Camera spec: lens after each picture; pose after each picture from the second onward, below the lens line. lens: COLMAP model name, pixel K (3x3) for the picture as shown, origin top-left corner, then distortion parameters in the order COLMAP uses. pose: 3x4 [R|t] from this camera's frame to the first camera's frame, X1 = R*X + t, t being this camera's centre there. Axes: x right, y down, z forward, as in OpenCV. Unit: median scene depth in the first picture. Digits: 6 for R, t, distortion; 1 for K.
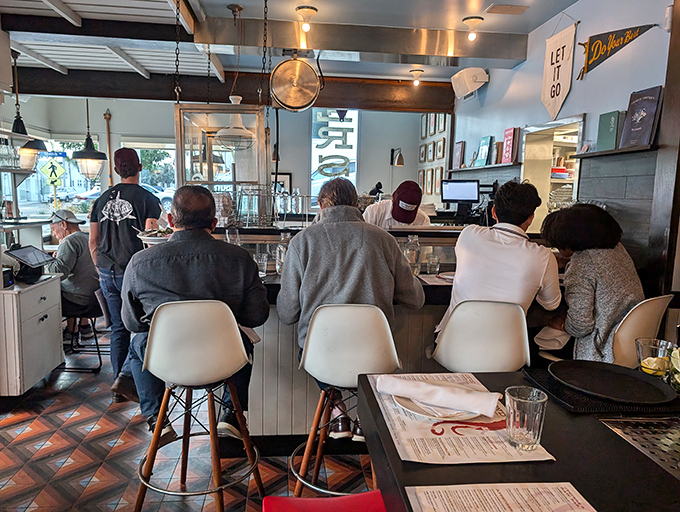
lens RADIAL K [[485.2, 0, 340.0], [0, 485.2, 256.0], [0, 0, 1]] dist [0.006570, 0.000739]
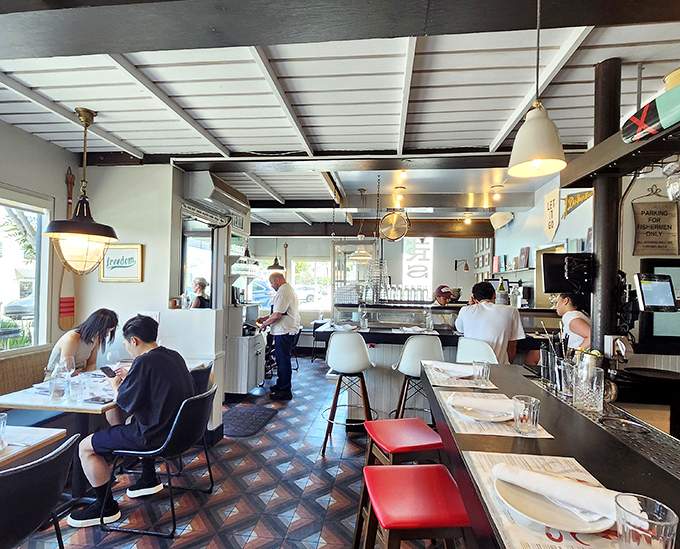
lens RADIAL K [[407.6, 0, 339.5], [0, 407.6, 291.1], [0, 0, 1]] dist [0.037447, 0.000527]
pose [[0.974472, -0.003987, -0.224475, 0.046938], [-0.026922, 0.990552, -0.134468, 0.080882], [0.222891, 0.137078, 0.965158, -0.426674]]
